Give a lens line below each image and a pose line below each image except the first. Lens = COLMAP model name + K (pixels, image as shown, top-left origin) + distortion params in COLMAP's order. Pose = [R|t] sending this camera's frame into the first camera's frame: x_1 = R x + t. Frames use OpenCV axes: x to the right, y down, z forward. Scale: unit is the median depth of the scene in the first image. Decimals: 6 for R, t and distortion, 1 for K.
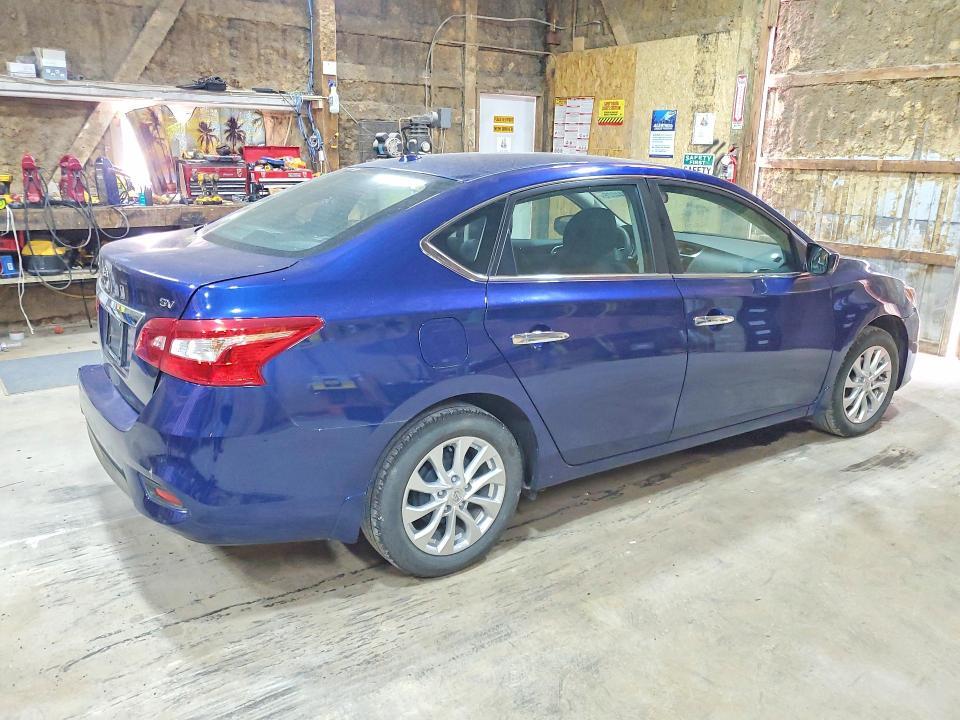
lens RADIAL K [[750.3, 0, 475.7], [0, 750.3, 364.5], [0, 0, 1]] dist [0.045136, -0.001683]
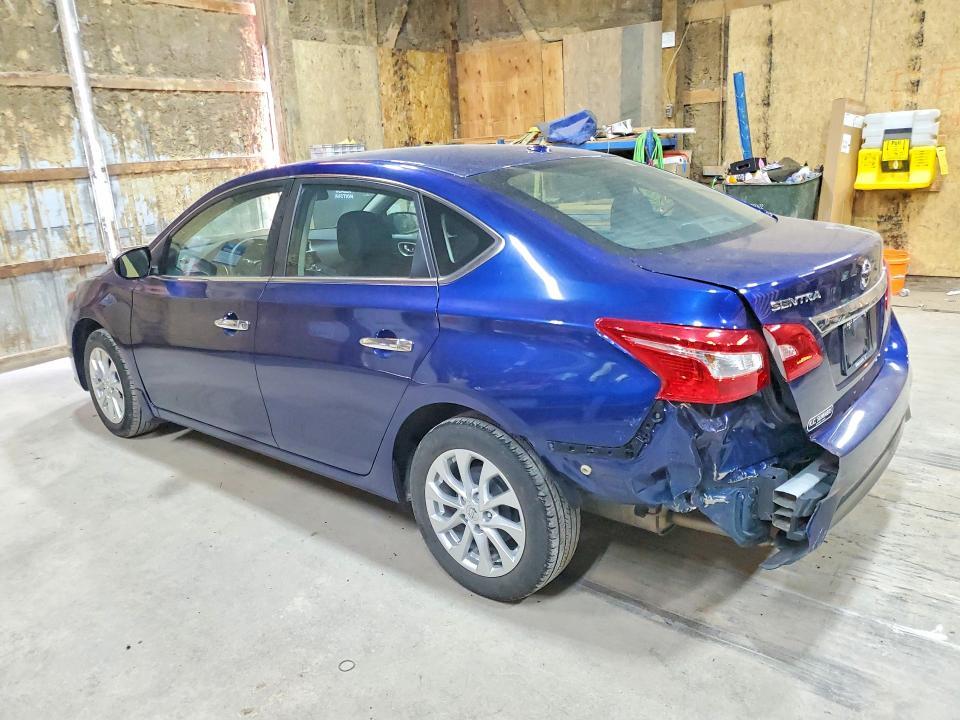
lens RADIAL K [[750.3, 0, 475.5], [0, 750.3, 358.0], [0, 0, 1]] dist [0.045136, -0.001683]
pose [[-0.273118, -0.270809, 0.923076, -0.558465], [0.314439, 0.881718, 0.351711, -0.221364], [-0.909139, 0.386310, -0.155660, 0.736092]]
